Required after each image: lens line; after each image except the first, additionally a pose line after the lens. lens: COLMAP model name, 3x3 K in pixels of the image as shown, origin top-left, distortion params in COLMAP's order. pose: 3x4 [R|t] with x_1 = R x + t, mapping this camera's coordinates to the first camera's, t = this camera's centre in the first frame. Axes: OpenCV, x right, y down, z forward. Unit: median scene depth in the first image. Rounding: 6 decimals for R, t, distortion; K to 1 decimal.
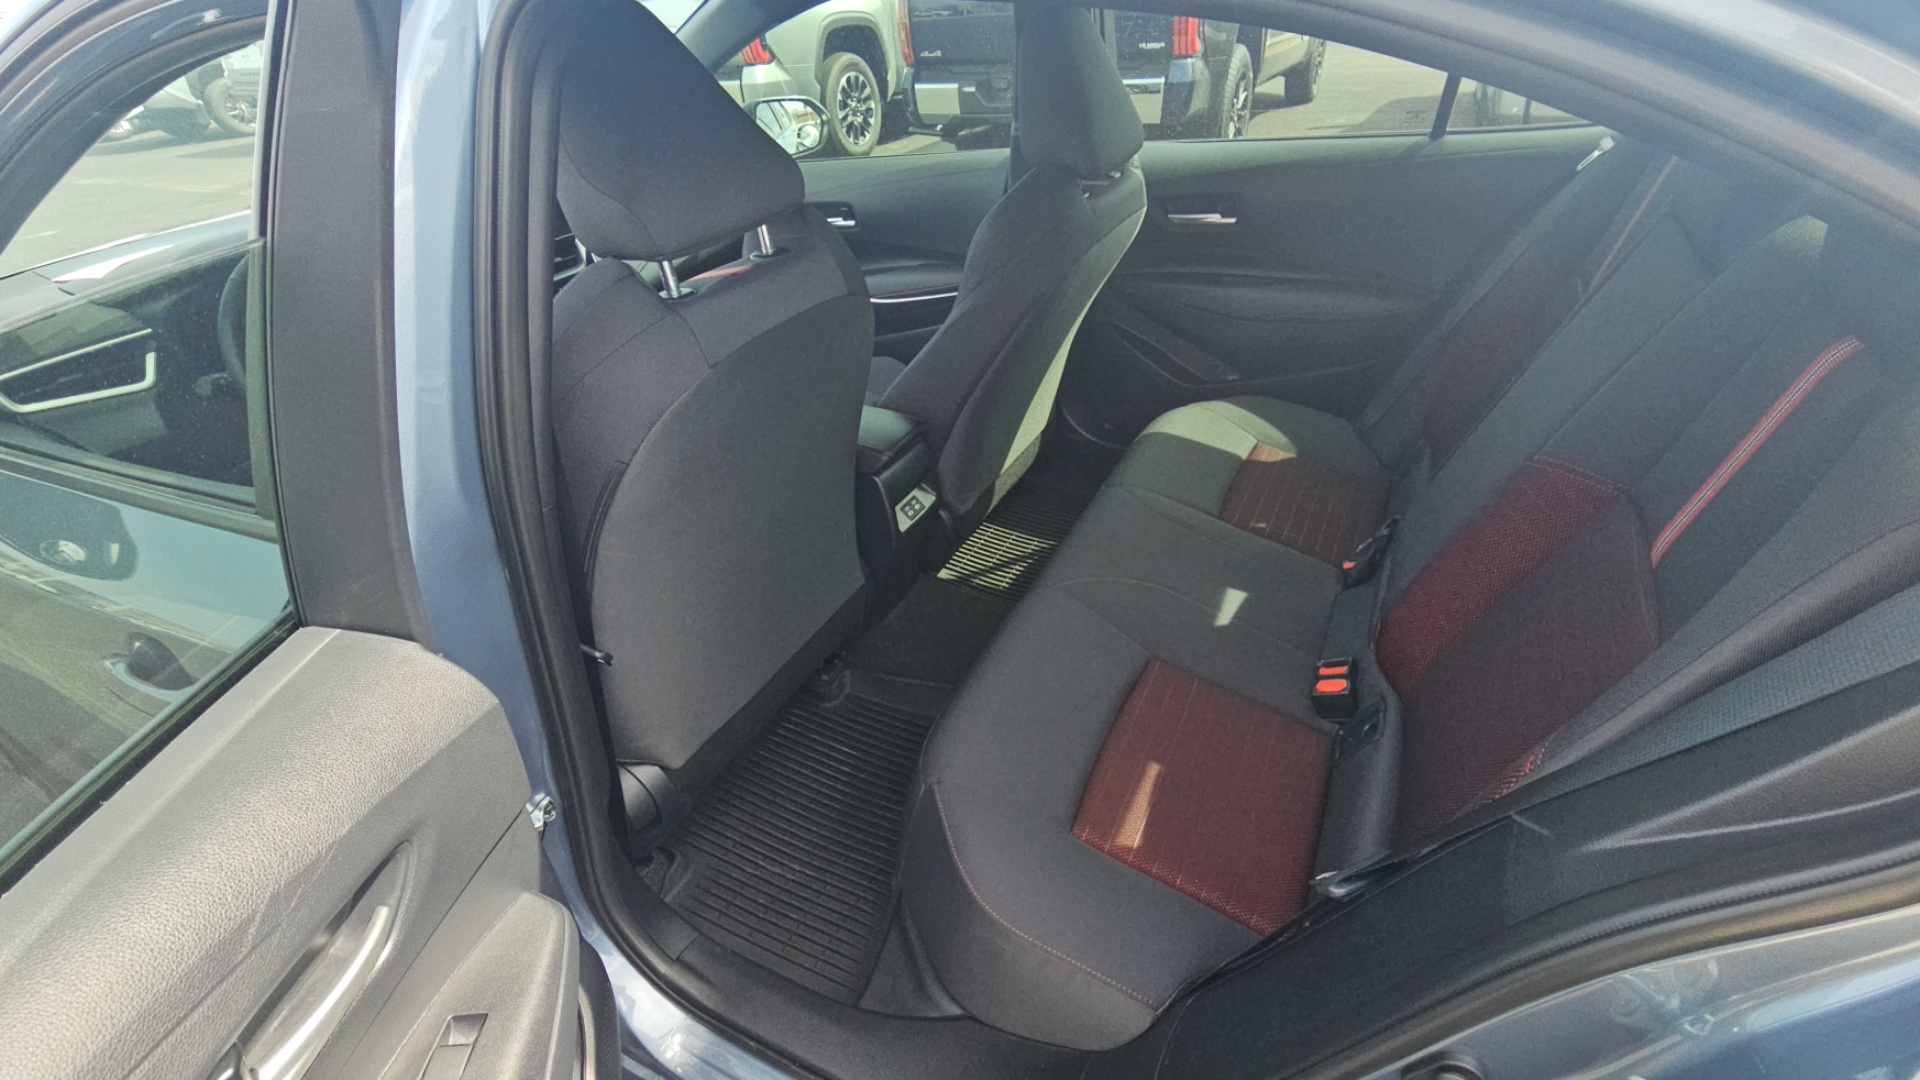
lens RADIAL K [[856.1, 0, 979.6], [0, 856.1, 545.8], [0, 0, 1]] dist [0.006939, -0.006210]
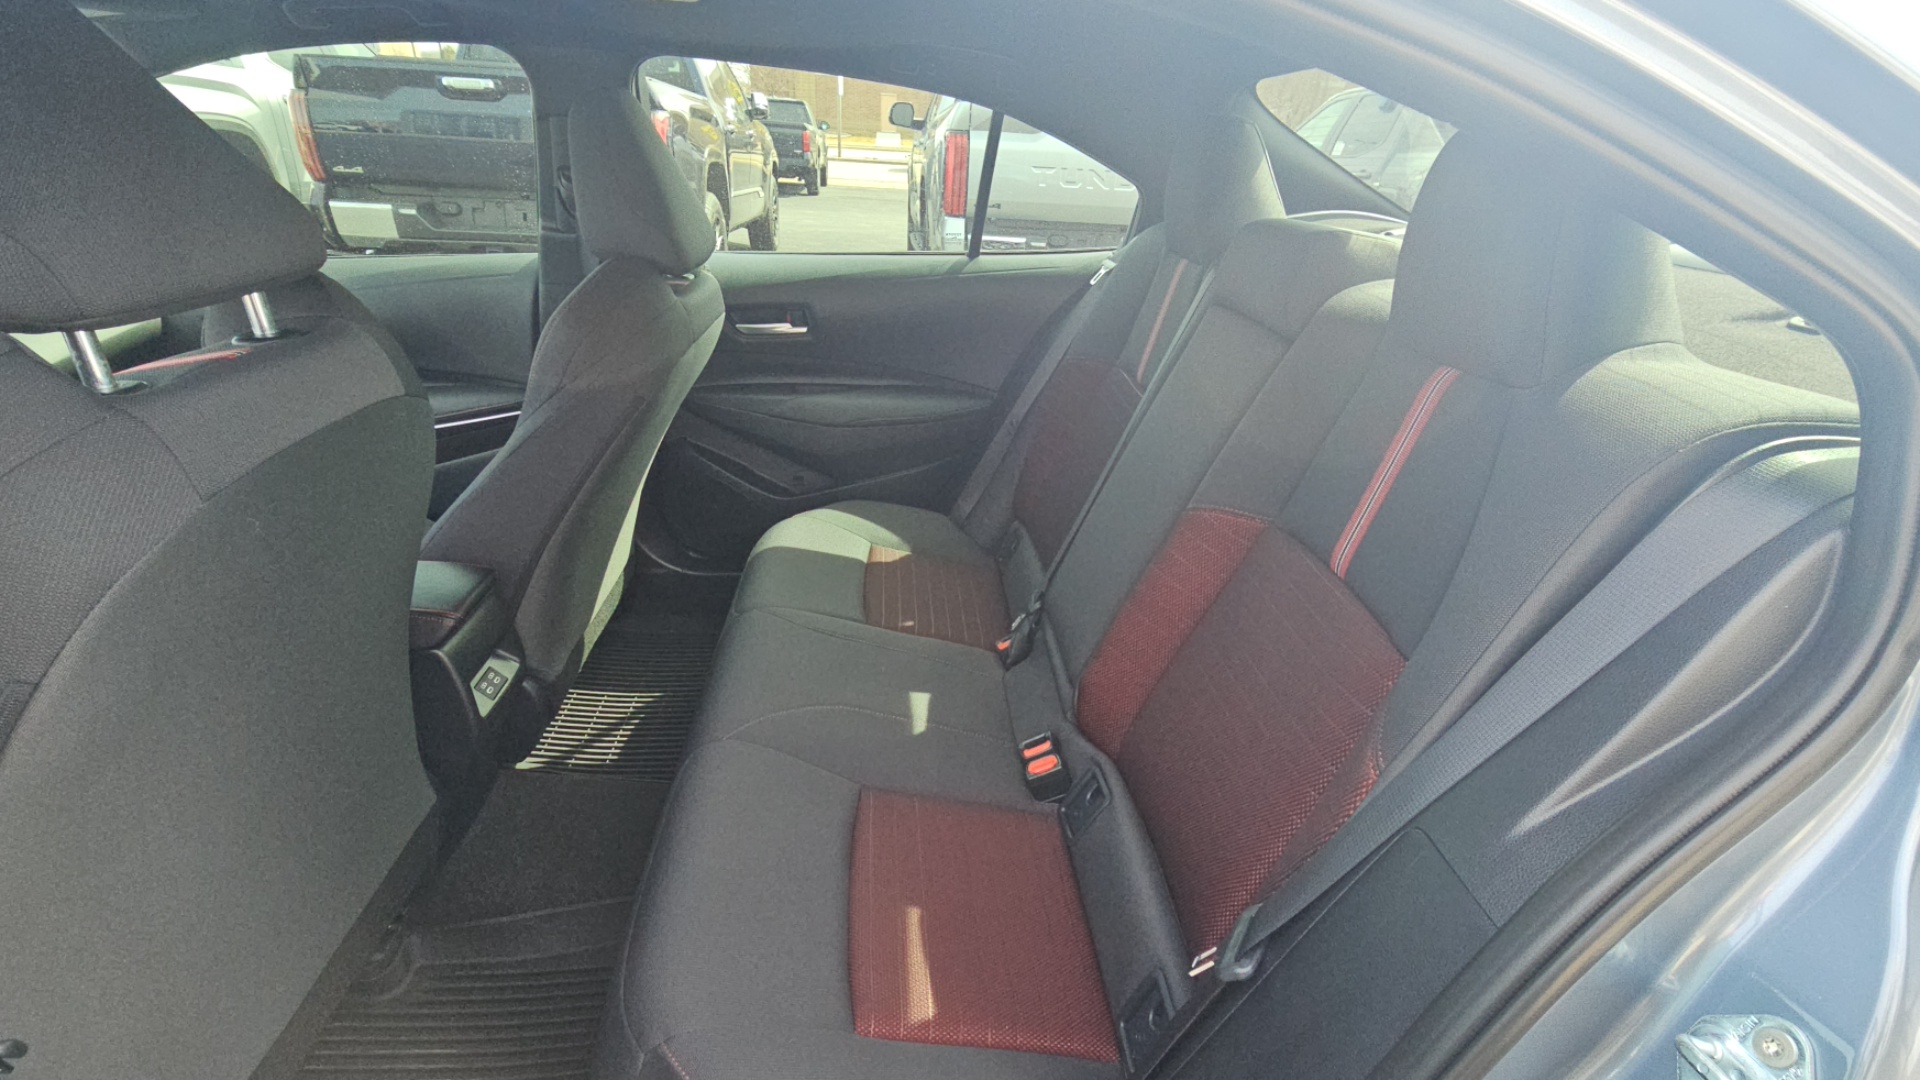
lens RADIAL K [[856.1, 0, 979.6], [0, 856.1, 545.8], [0, 0, 1]] dist [0.006939, -0.006210]
pose [[0.839526, -0.127597, 0.528124, -0.101777], [0.205944, 0.974230, -0.091999, -0.004075], [-0.502776, 0.185999, 0.844169, 0.124239]]
